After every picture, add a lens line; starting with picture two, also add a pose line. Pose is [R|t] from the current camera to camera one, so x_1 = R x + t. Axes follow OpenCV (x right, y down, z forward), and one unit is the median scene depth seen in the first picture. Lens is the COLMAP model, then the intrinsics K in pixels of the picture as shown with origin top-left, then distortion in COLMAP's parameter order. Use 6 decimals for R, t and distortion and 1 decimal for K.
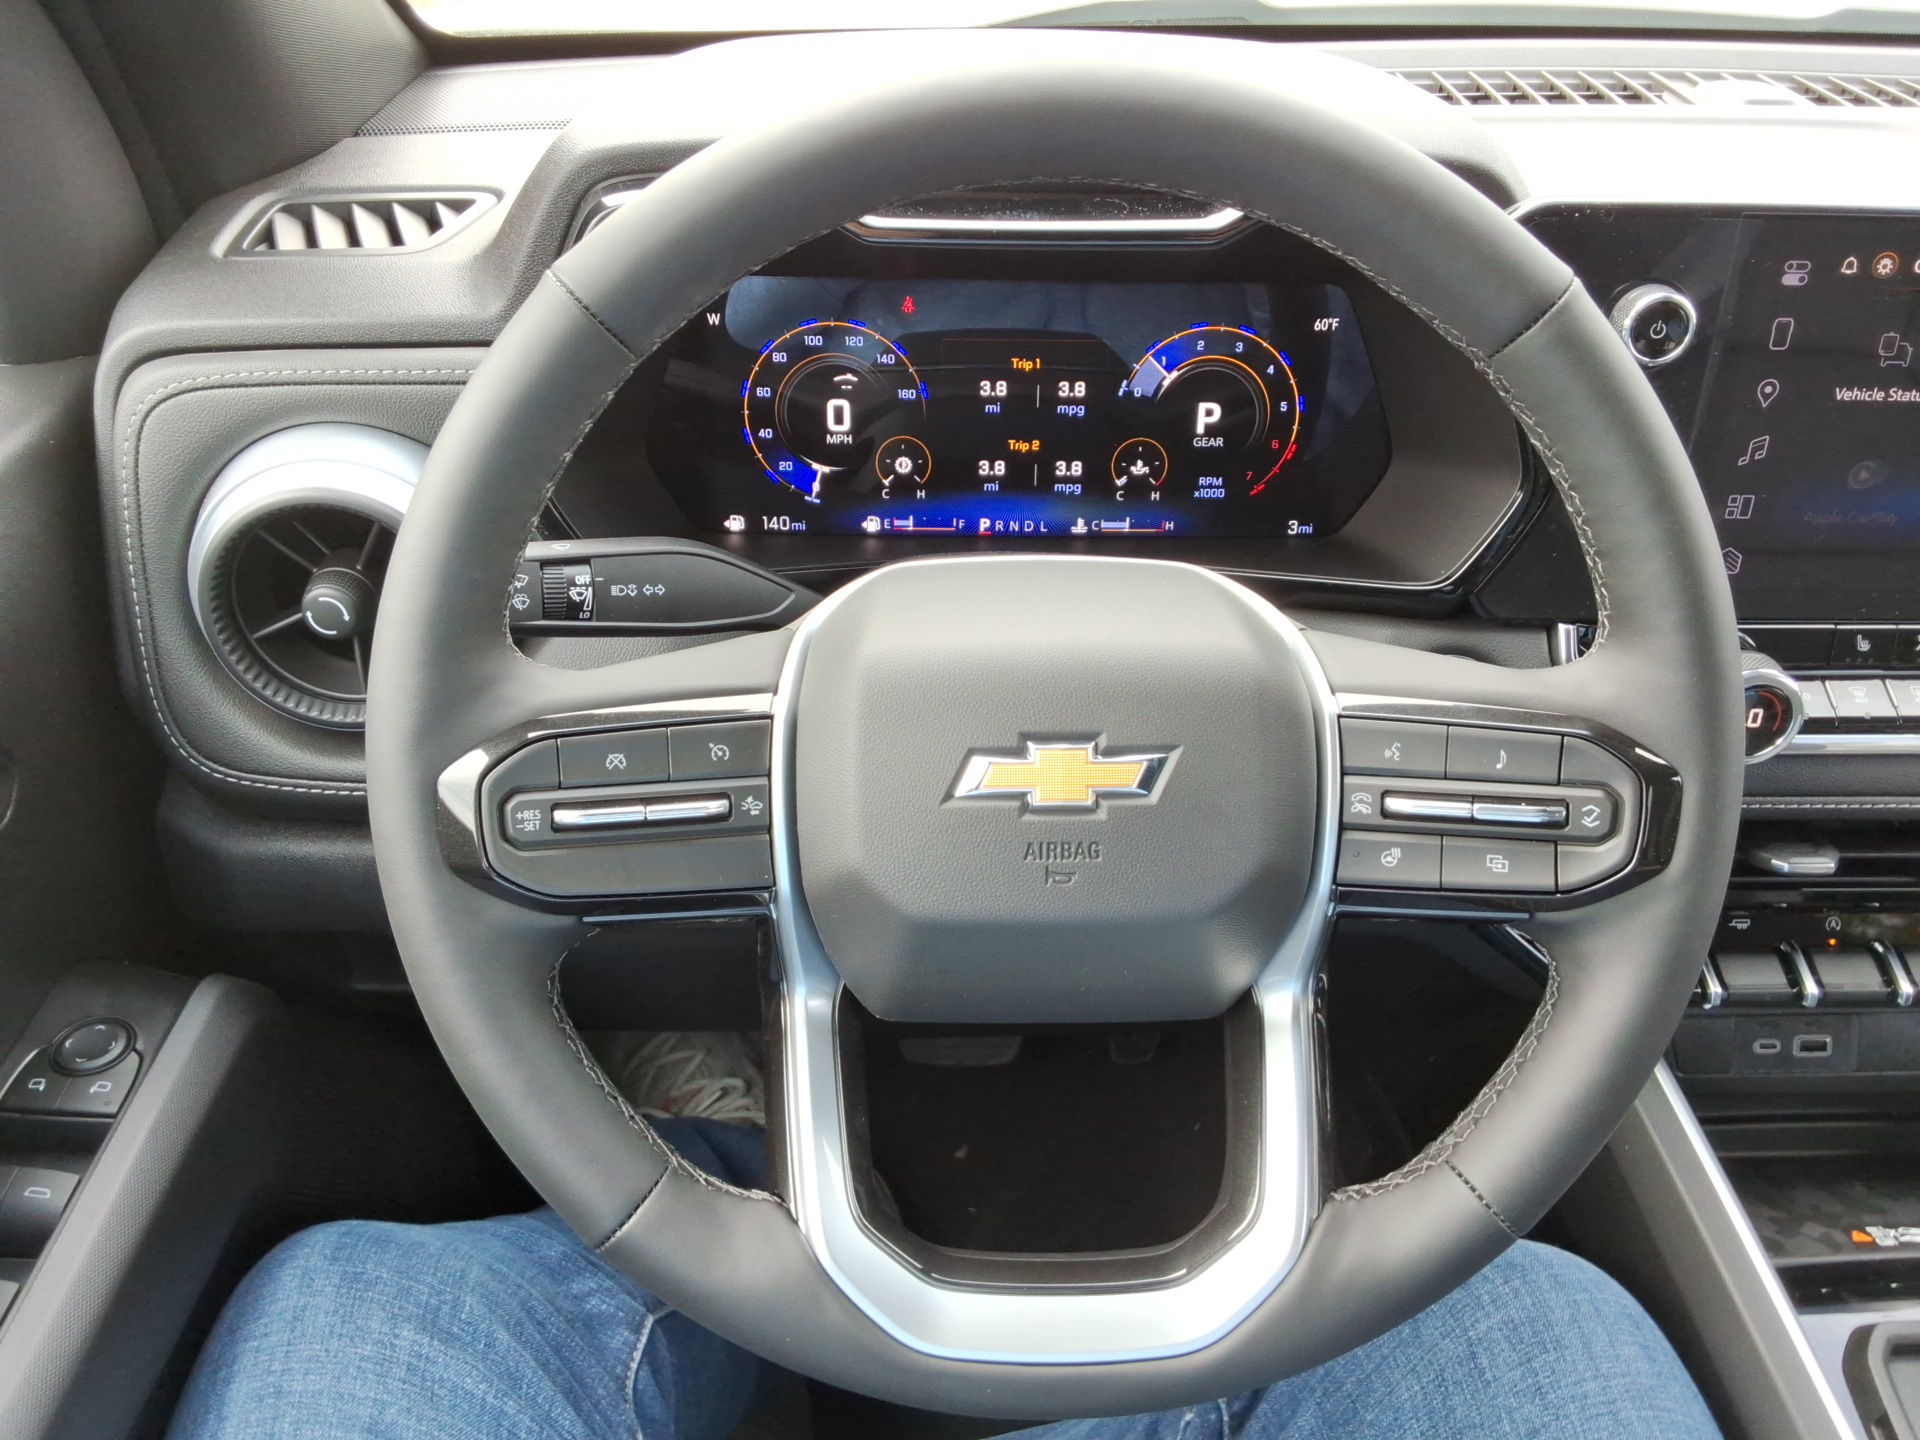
lens RADIAL K [[1544.4, 0, 977.2], [0, 1544.4, 692.4], [0, 0, 1]] dist [0.109992, -0.174001]
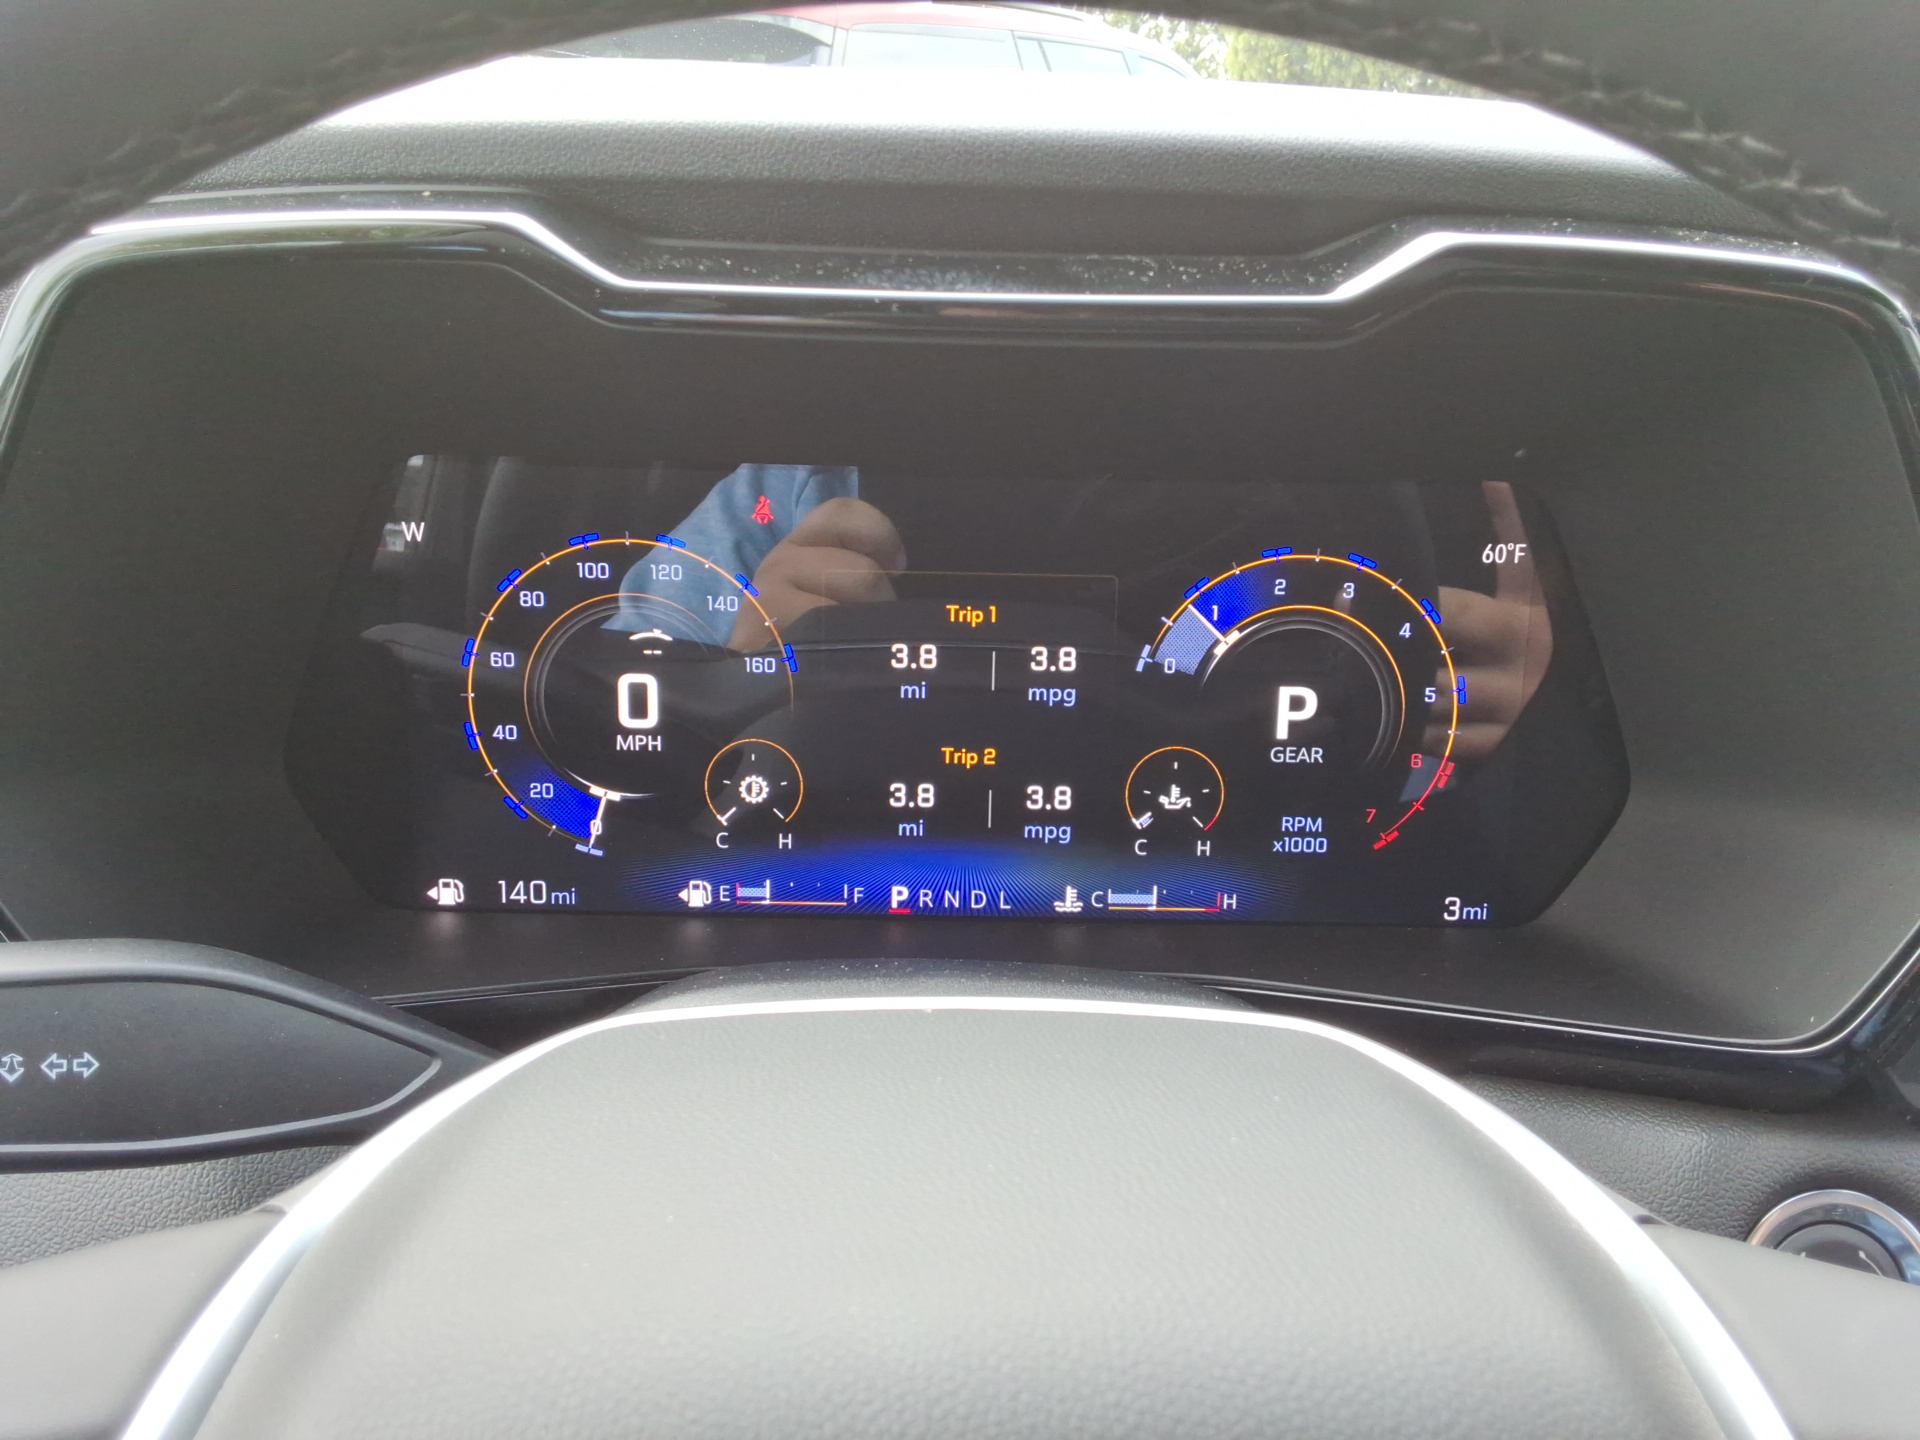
lens RADIAL K [[1544.4, 0, 983.5], [0, 1544.4, 693.1], [0, 0, 1]] dist [0.109992, -0.174001]
pose [[0.999947, 0.009178, -0.004648, 0.039045], [-0.009962, 0.976678, -0.214479, -0.063456], [0.002571, 0.214513, 0.976718, 0.460120]]
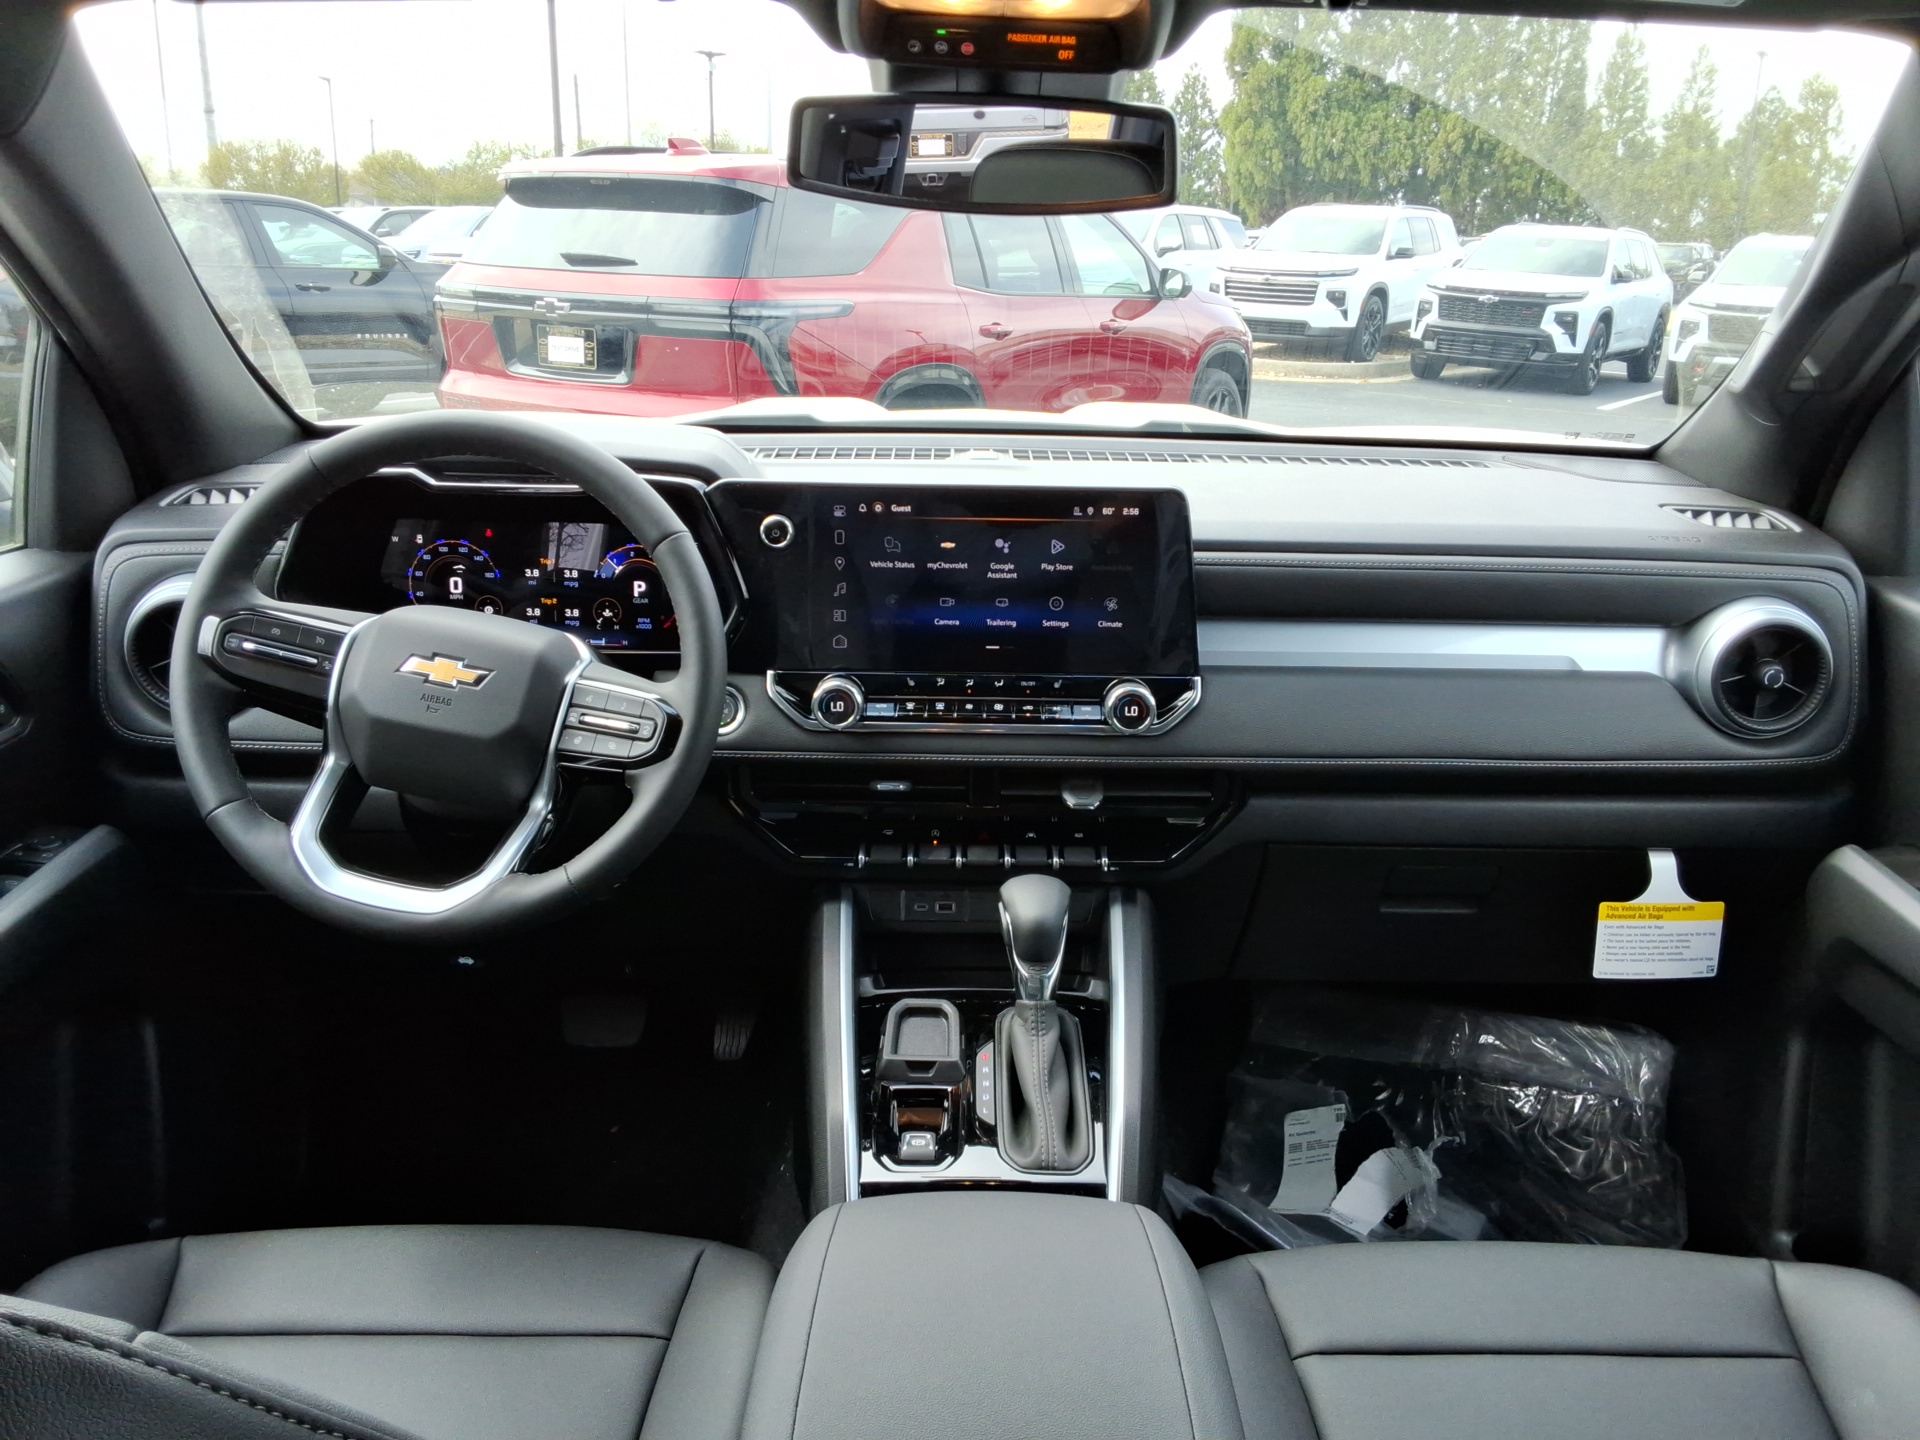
lens RADIAL K [[1544.4, 0, 979.4], [0, 1544.4, 710.2], [0, 0, 1]] dist [0.109992, -0.174001]
pose [[0.999724, 0.005779, -0.022762, 0.660565], [-0.011325, 0.967730, -0.251733, 0.500130], [0.020573, 0.251922, 0.967529, -0.952226]]
